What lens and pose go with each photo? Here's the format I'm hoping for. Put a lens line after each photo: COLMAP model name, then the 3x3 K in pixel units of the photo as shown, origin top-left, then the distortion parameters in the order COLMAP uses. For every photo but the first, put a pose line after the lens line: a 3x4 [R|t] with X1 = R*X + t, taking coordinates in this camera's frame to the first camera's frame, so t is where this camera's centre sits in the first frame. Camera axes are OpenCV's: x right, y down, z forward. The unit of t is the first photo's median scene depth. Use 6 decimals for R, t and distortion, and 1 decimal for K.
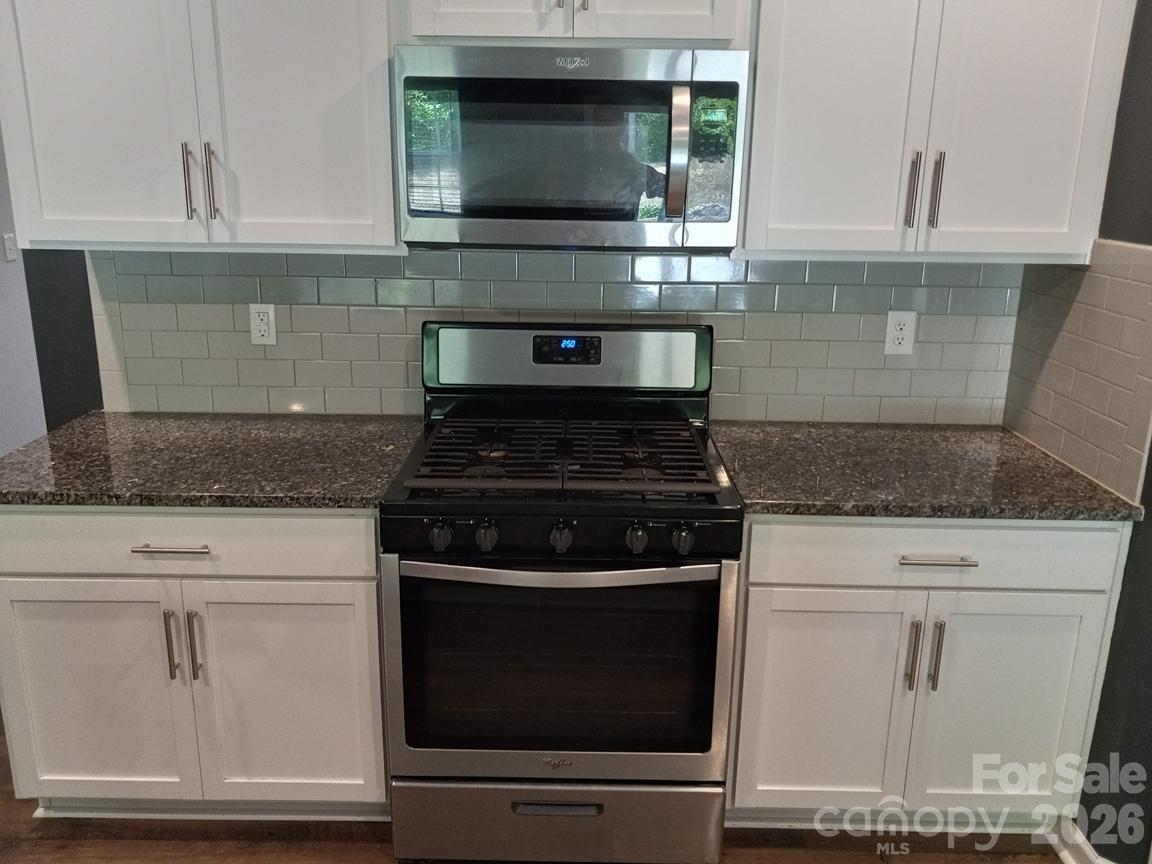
lens RADIAL K [[922.0, 0, 569.8], [0, 922.0, 409.8], [0, 0, 1]] dist [0.042396, -0.003316]
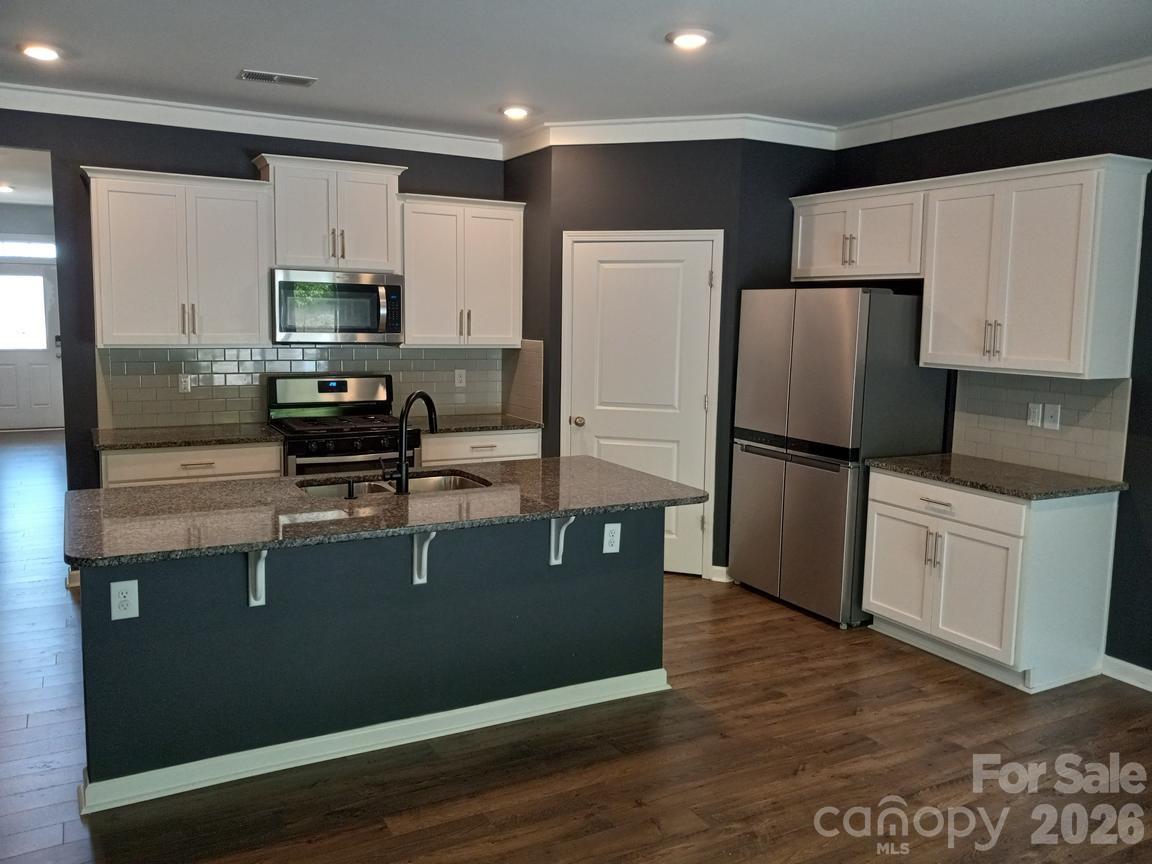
lens RADIAL K [[927.0, 0, 573.2], [0, 927.0, 412.3], [0, 0, 1]] dist [0.001465, -0.004969]
pose [[0.877343, -0.048098, 0.477447, -0.689257], [0.116417, 0.986574, -0.114538, 0.395681], [-0.465528, 0.156072, 0.871163, -1.565799]]
